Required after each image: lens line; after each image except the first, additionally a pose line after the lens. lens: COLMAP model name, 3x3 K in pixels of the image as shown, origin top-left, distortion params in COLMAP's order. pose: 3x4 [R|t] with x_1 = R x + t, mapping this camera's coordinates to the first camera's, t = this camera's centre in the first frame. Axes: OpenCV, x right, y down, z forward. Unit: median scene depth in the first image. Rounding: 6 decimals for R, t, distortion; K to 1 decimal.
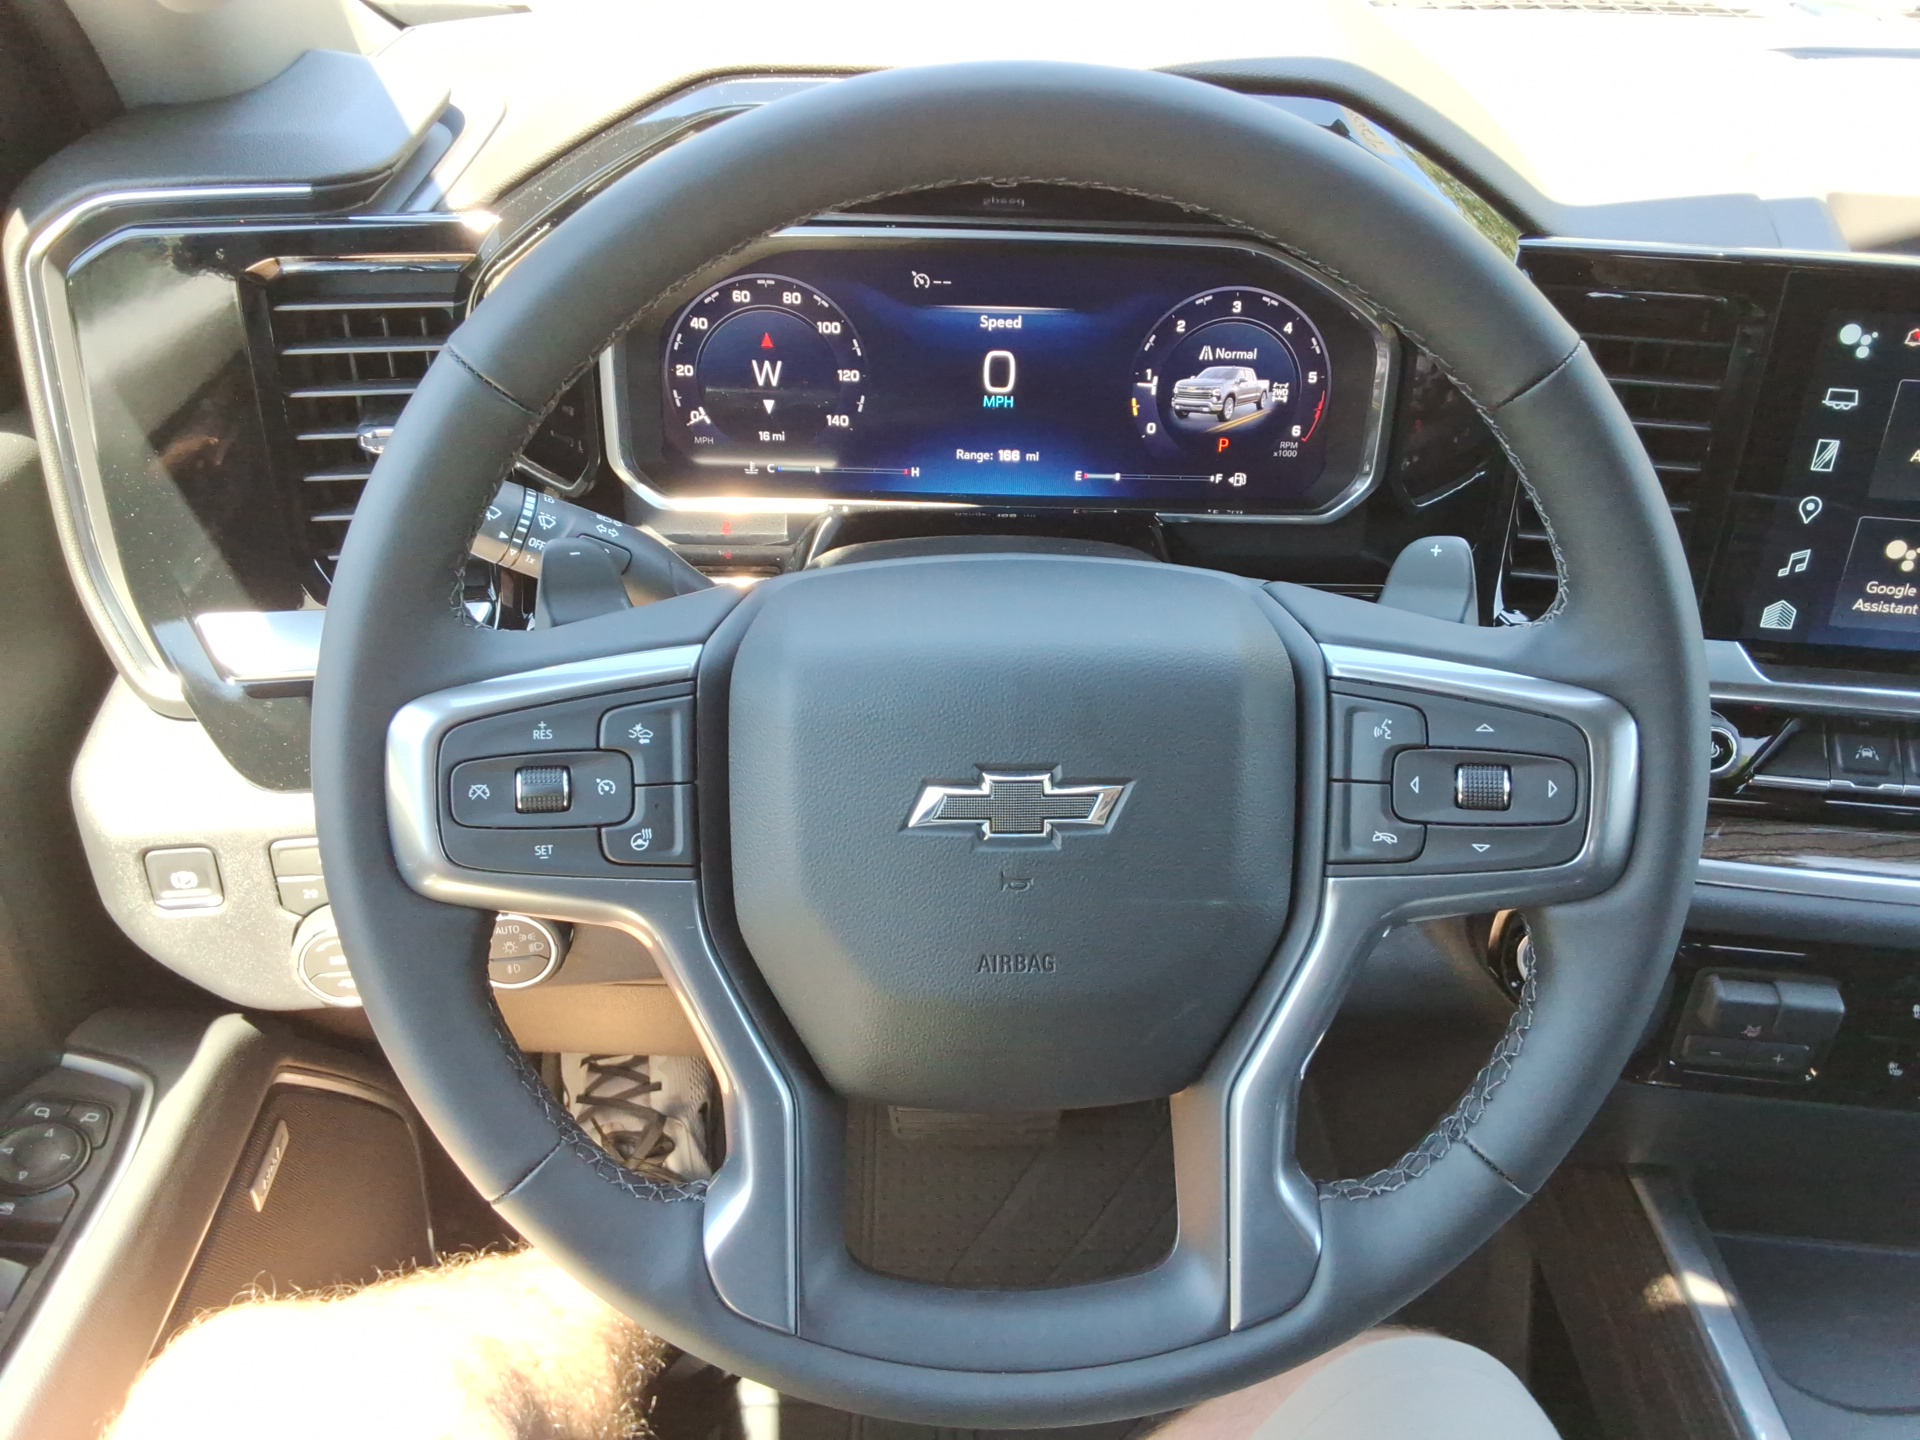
lens RADIAL K [[1517.5, 0, 975.6], [0, 1517.5, 688.2], [0, 0, 1]] dist [0.148897, -0.243839]
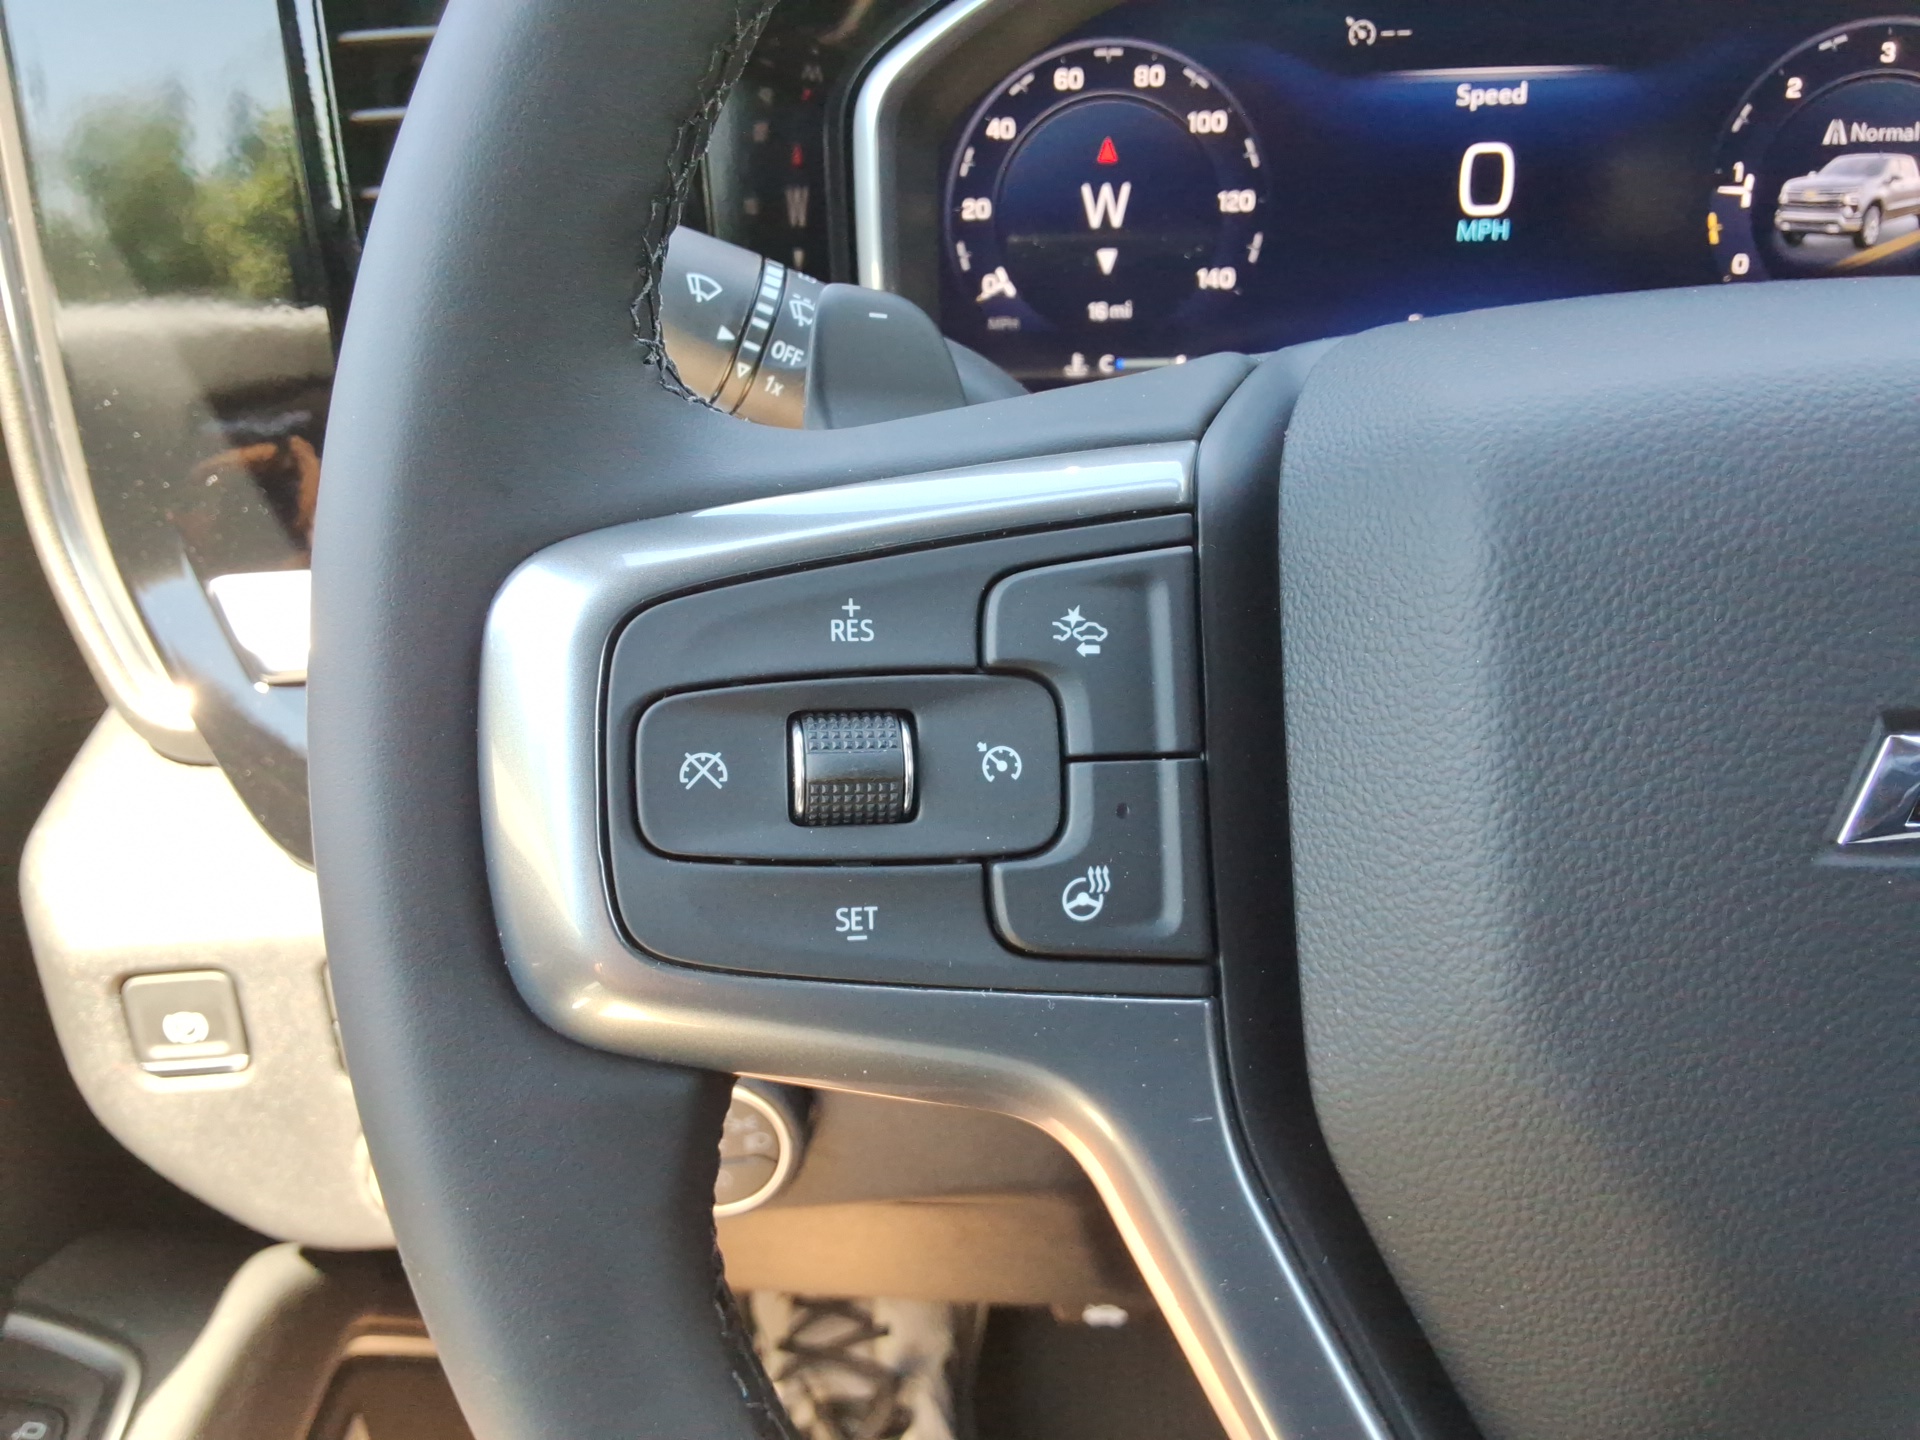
lens RADIAL K [[1486.9, 0, 960.3], [0, 1486.9, 709.3], [0, 0, 1]] dist [0.073663, -0.122757]
pose [[0.995308, -0.027858, -0.092661, -0.155918], [0.018371, 0.994645, -0.101701, 0.065588], [0.094998, 0.099522, 0.990490, 0.439344]]
